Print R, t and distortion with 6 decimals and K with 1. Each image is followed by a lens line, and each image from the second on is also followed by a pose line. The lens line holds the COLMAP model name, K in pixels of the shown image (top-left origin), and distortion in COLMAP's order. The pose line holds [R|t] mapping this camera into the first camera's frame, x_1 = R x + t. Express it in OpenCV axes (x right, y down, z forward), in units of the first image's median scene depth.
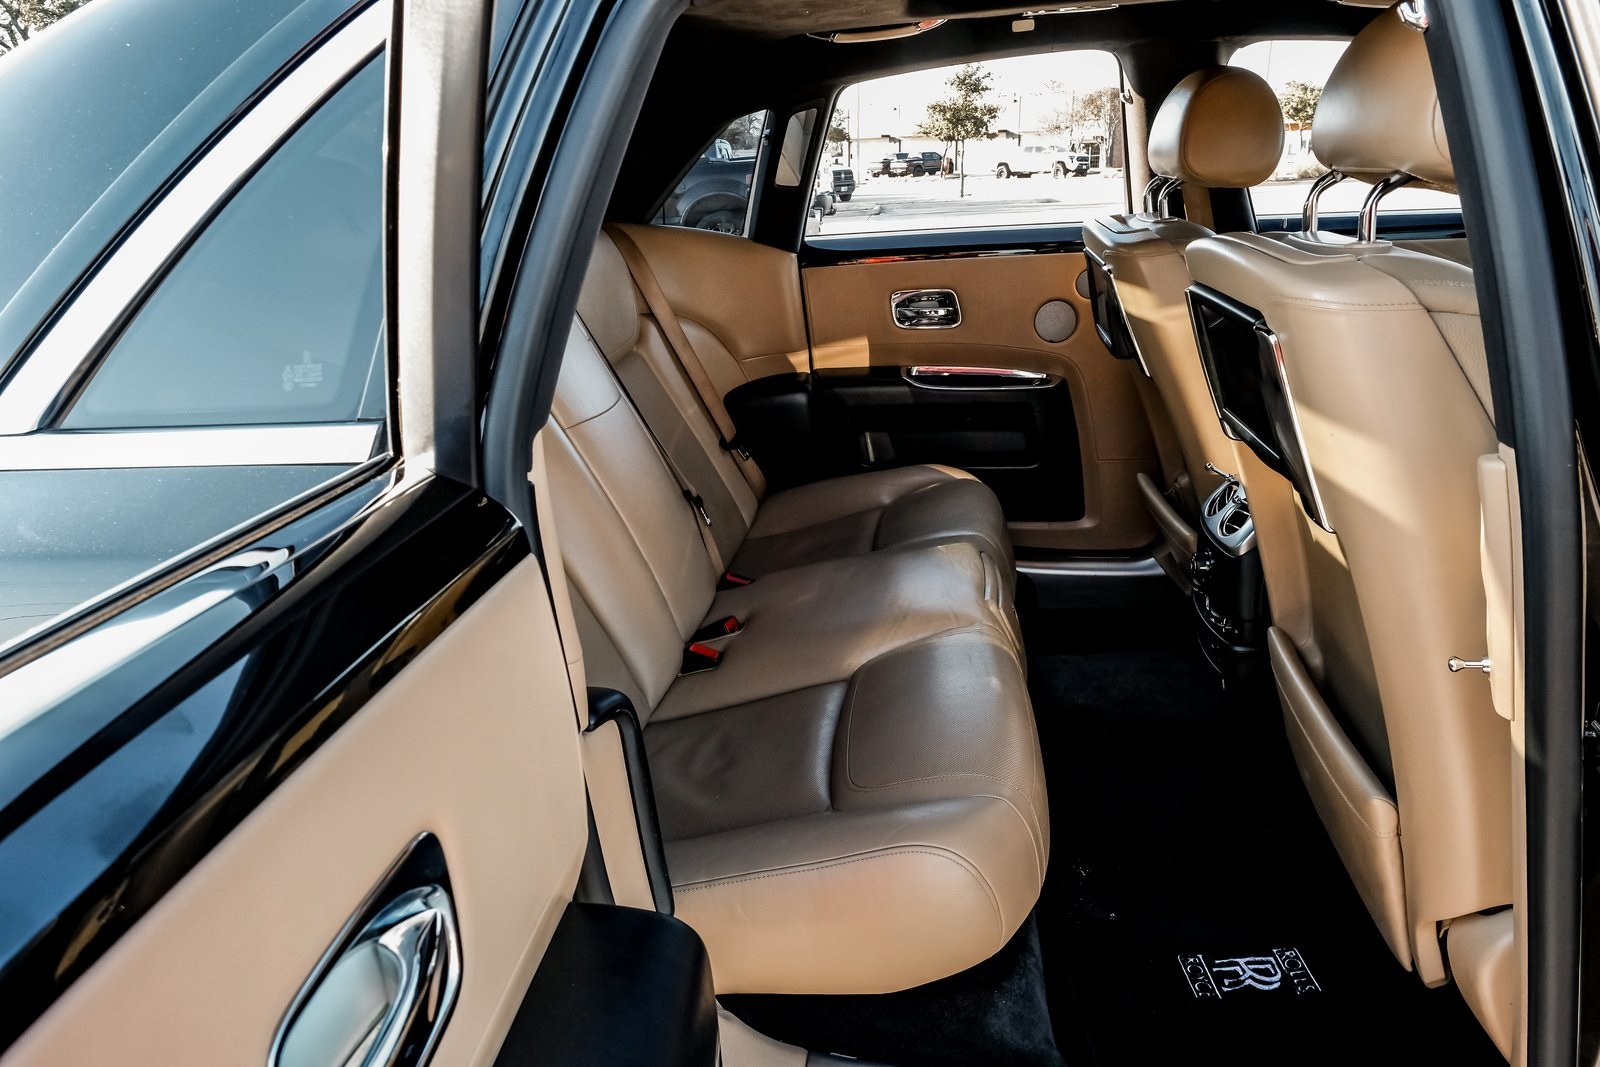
lens RADIAL K [[1080.5, 0, 800.0], [0, 1080.5, 533.5], [0, 0, 1]] dist [-0.009906, 0.001434]
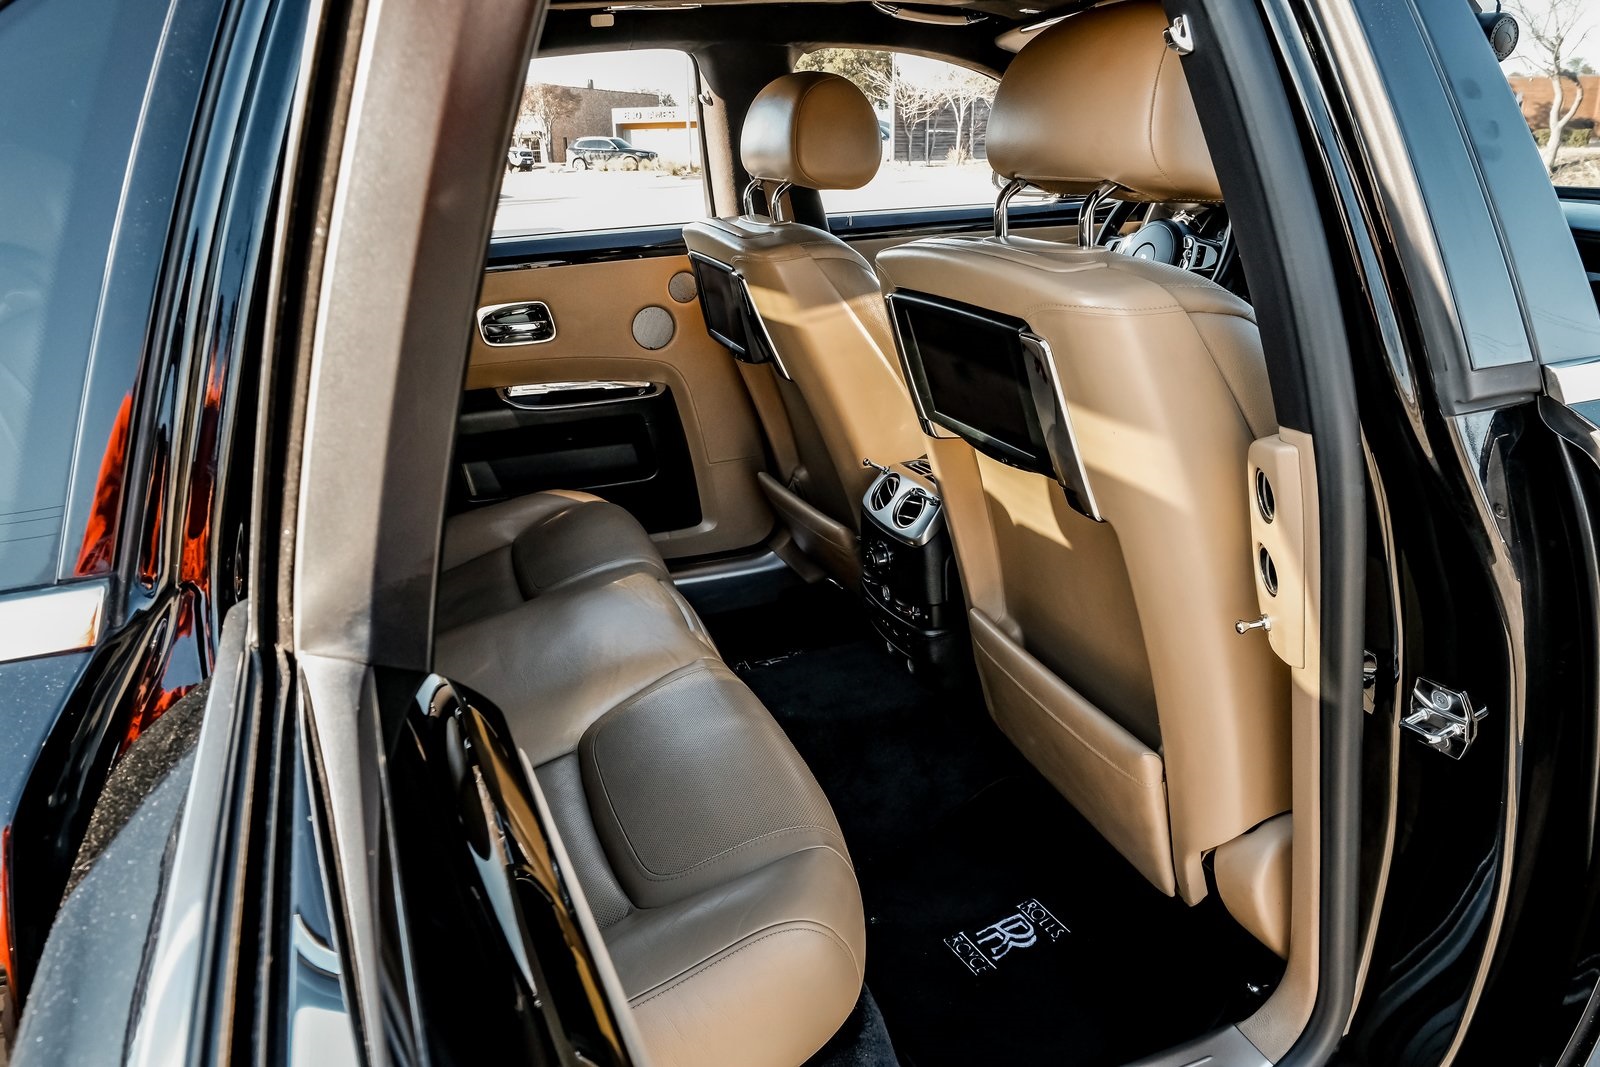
lens RADIAL K [[1080.5, 0, 800.0], [0, 1080.5, 533.5], [0, 0, 1]] dist [-0.009906, 0.001434]
pose [[0.885664, -0.150602, 0.439225, -0.105523], [0.148697, 0.988115, 0.038969, -0.033333], [-0.439873, 0.030798, 0.897532, 0.078687]]
